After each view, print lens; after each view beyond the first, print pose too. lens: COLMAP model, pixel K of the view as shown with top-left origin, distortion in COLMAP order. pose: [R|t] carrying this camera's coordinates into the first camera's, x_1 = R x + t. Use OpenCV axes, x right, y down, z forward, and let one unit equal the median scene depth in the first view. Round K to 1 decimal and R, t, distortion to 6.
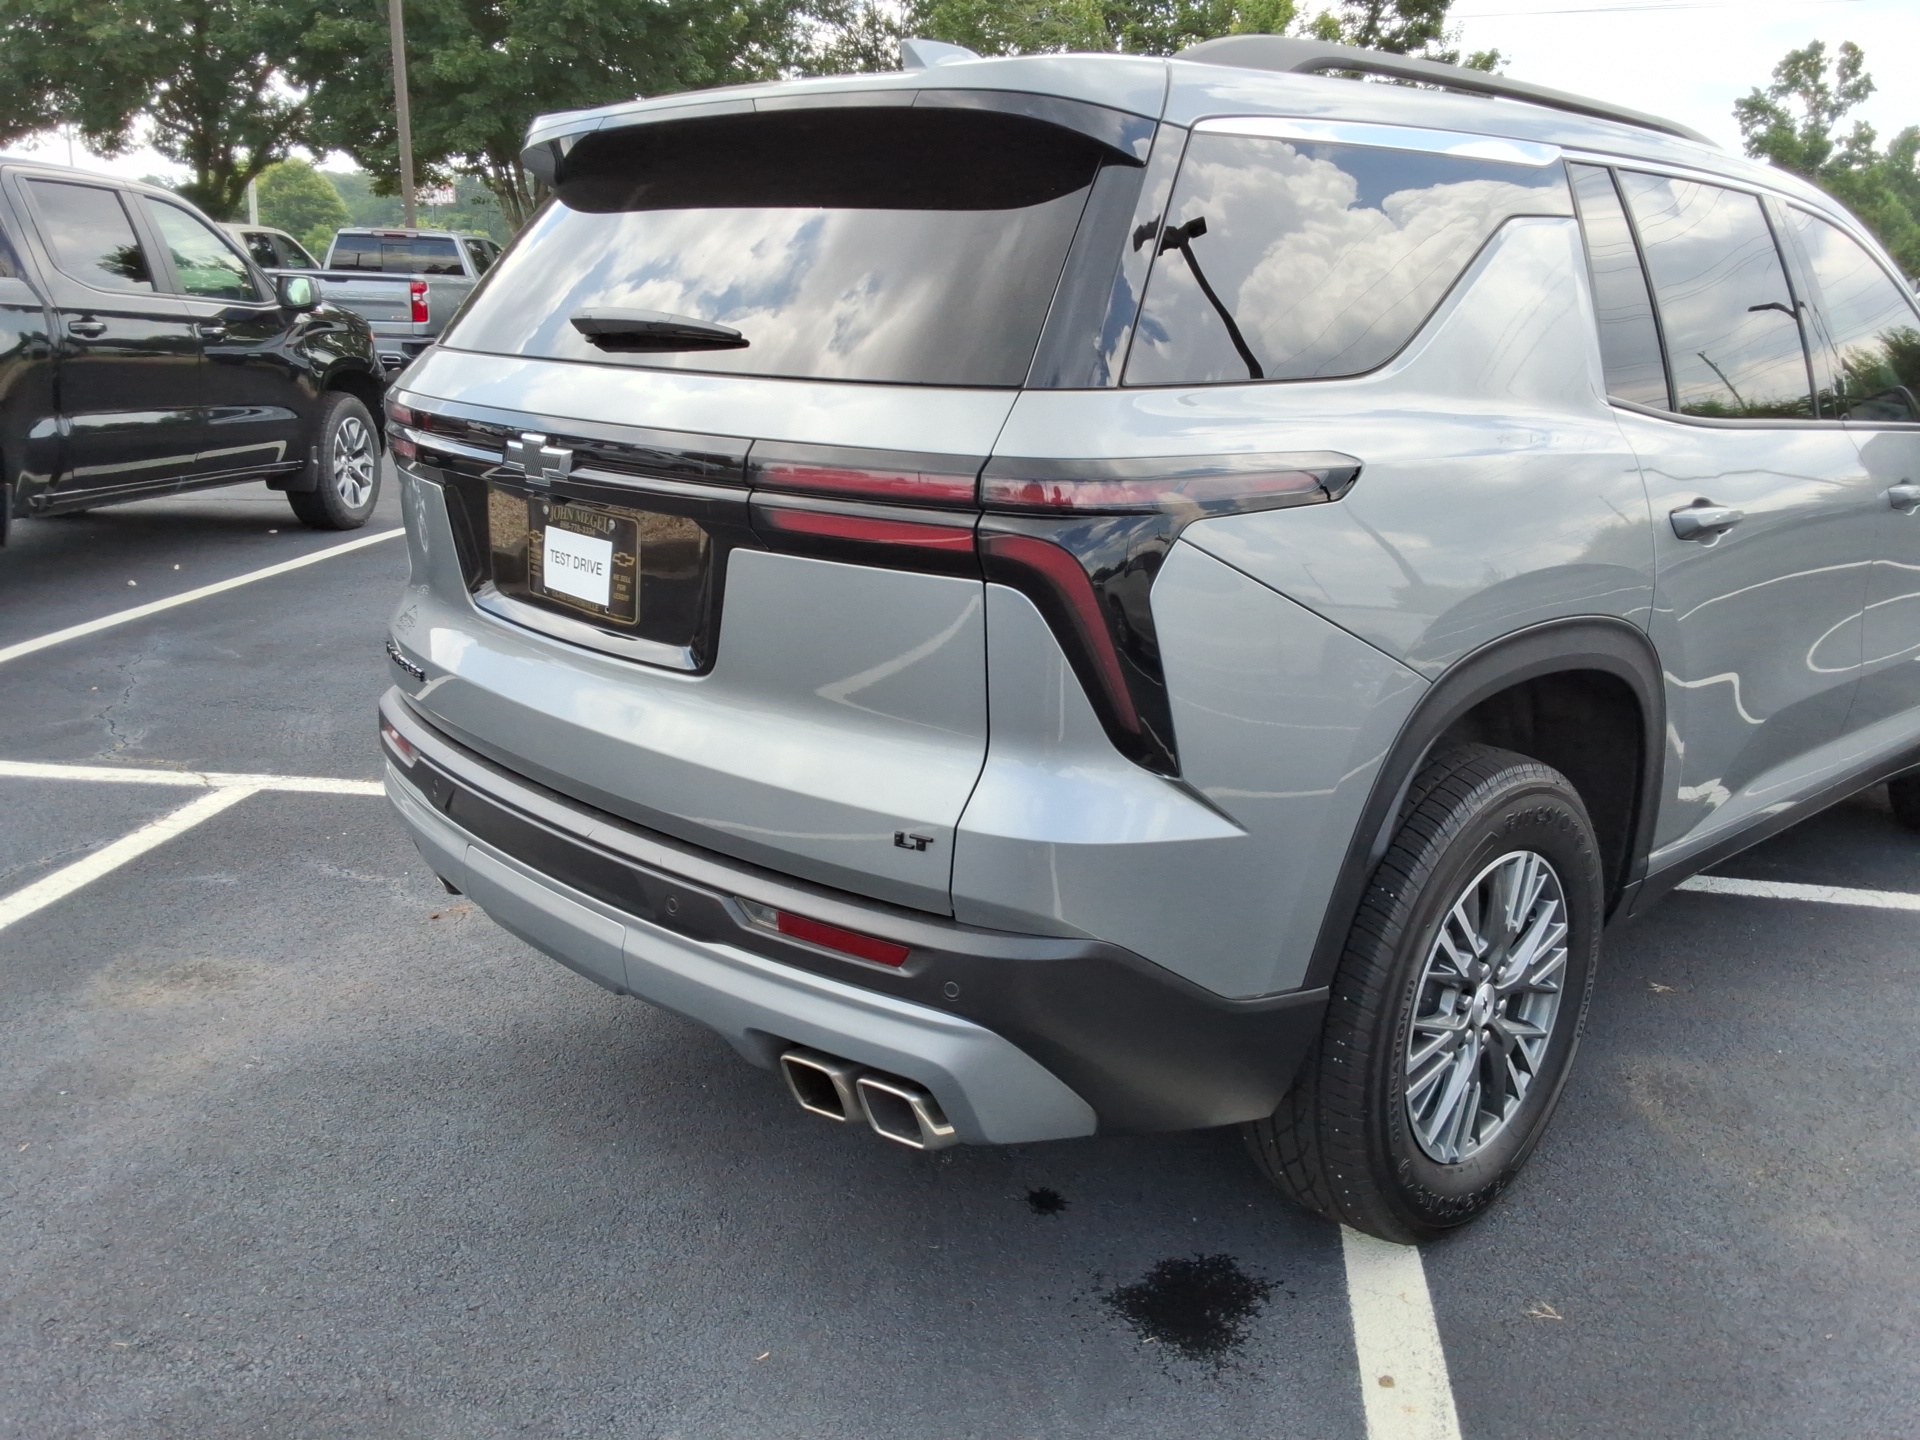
lens RADIAL K [[1555.1, 0, 959.7], [0, 1555.1, 686.6], [0, 0, 1]] dist [0.109088, -0.170539]
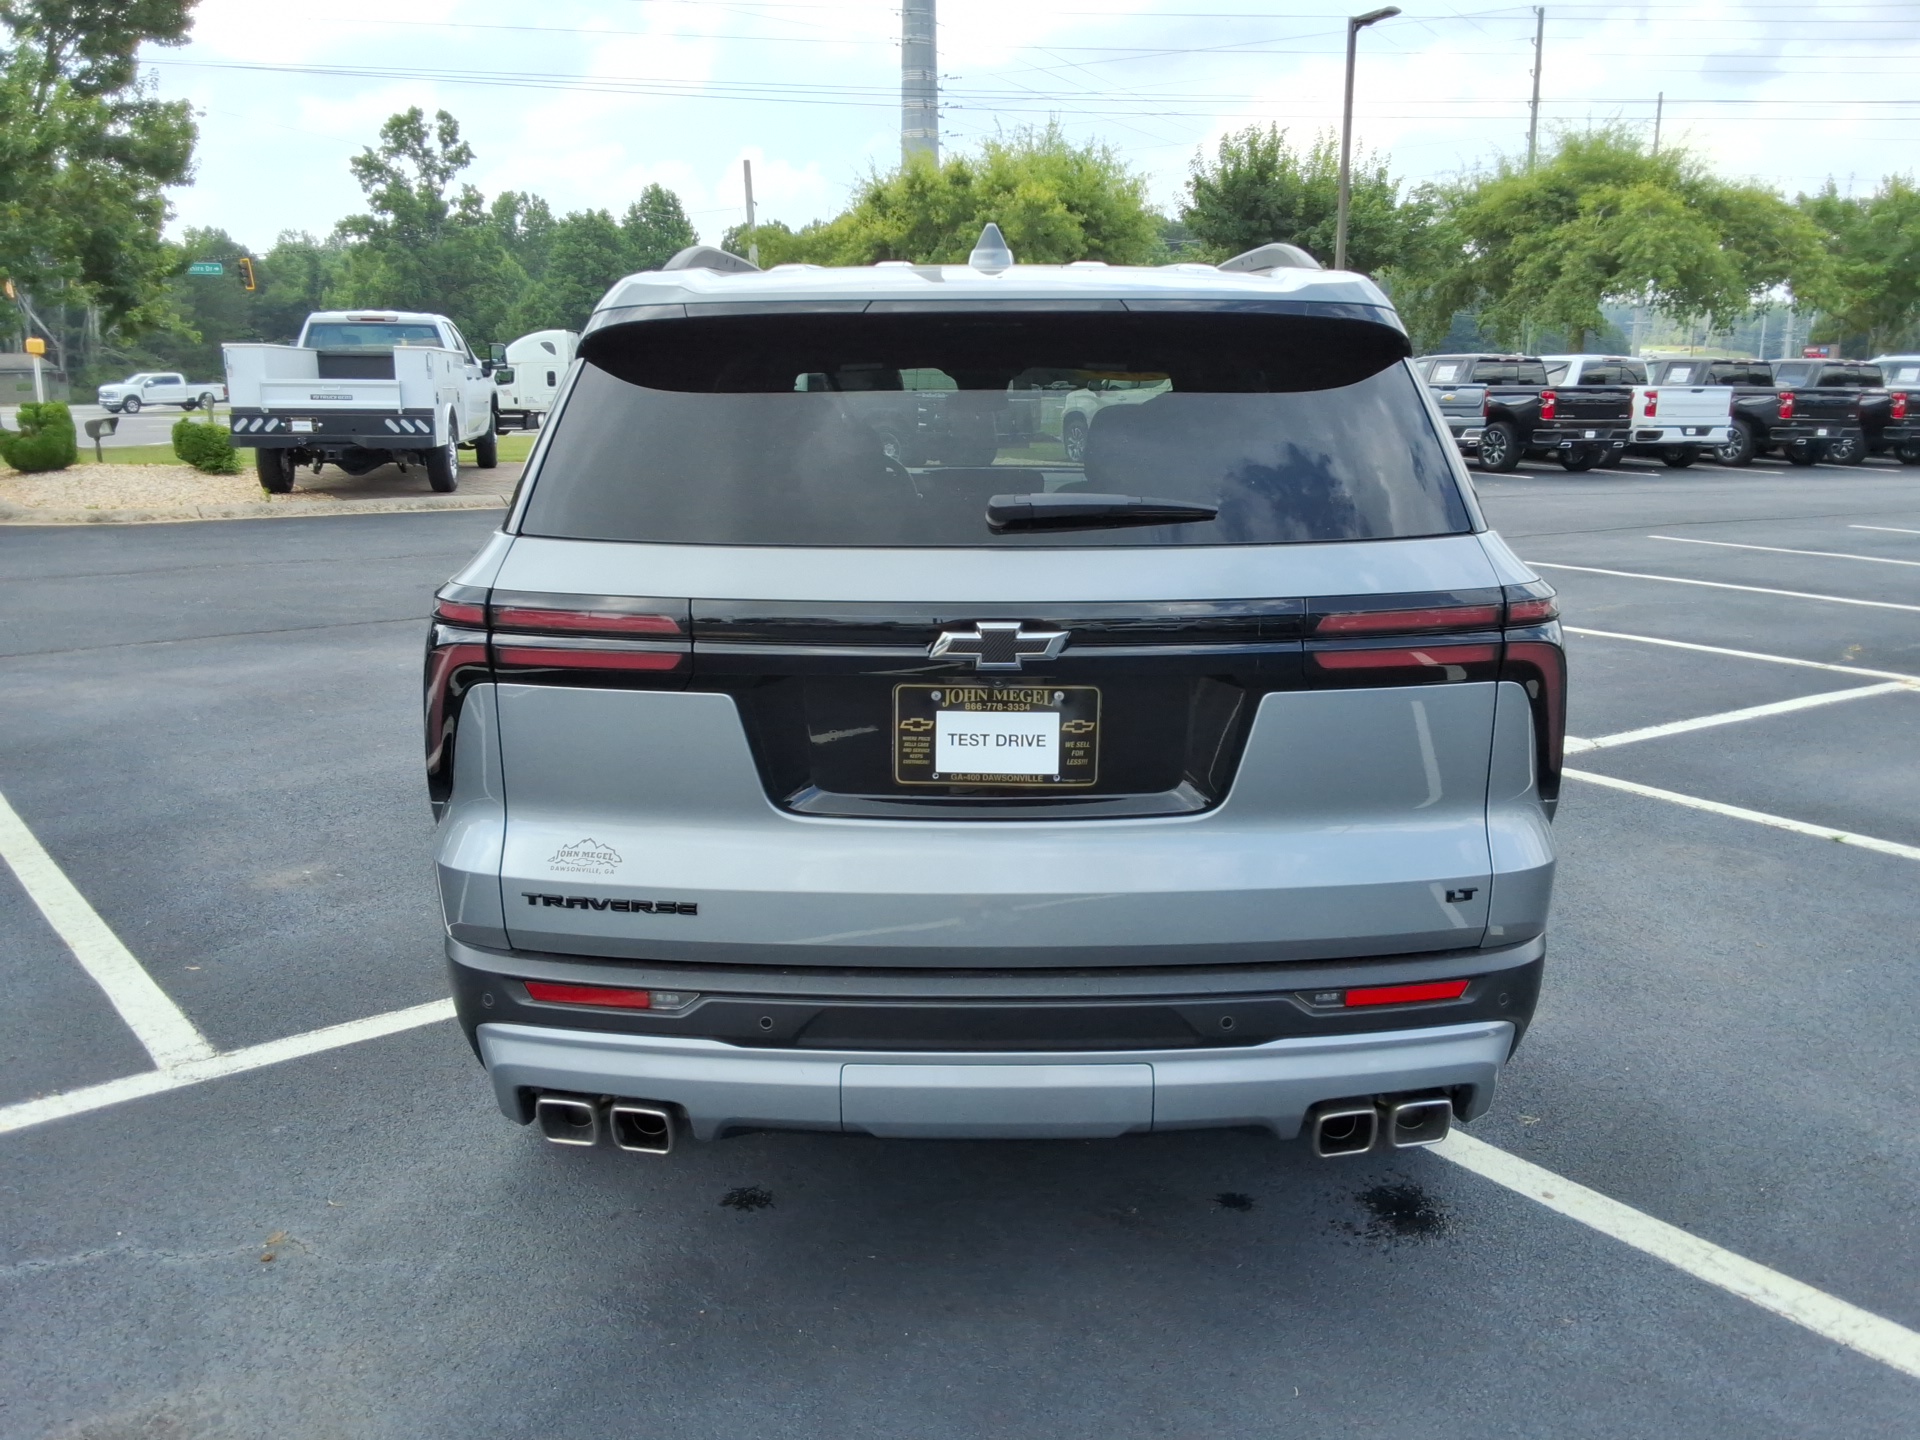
lens RADIAL K [[1555.1, 0, 973.1], [0, 1555.1, 701.4], [0, 0, 1]] dist [0.109088, -0.170539]
pose [[0.695686, -0.172421, 0.697347, -0.853268], [0.186498, 0.980832, 0.056460, -0.146313], [-0.693714, 0.090775, 0.714507, 0.255750]]
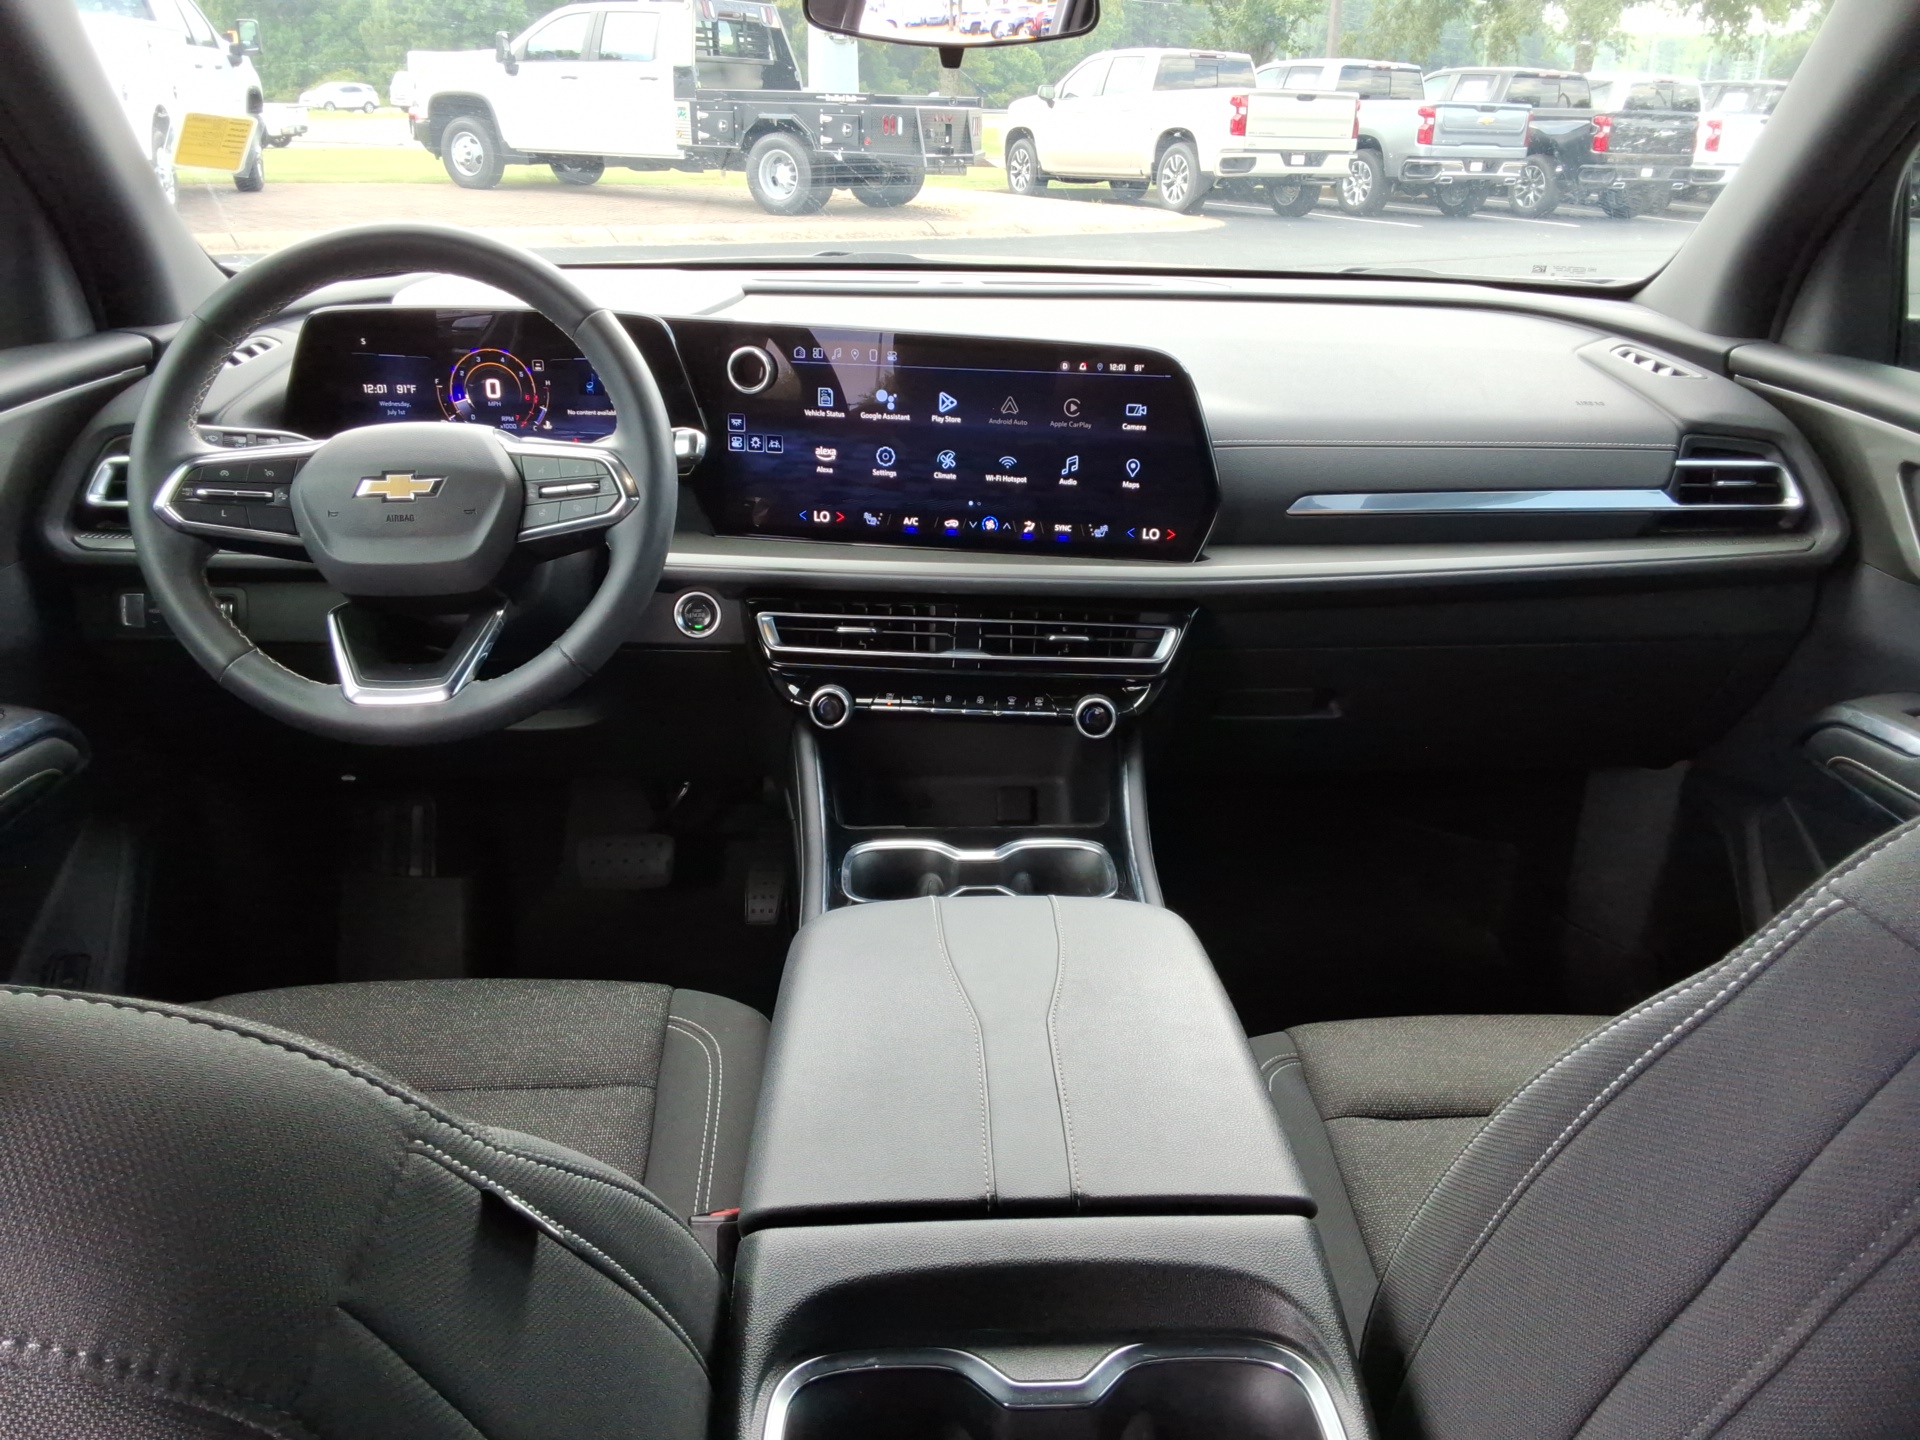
lens RADIAL K [[1555.1, 0, 969.1], [0, 1555.1, 695.3], [0, 0, 1]] dist [0.109088, -0.170539]
pose [[0.661863, -0.279541, 0.695553, 0.322660], [0.173563, 0.959801, 0.220585, -0.327633], [-0.729255, -0.025274, 0.683775, 1.408447]]
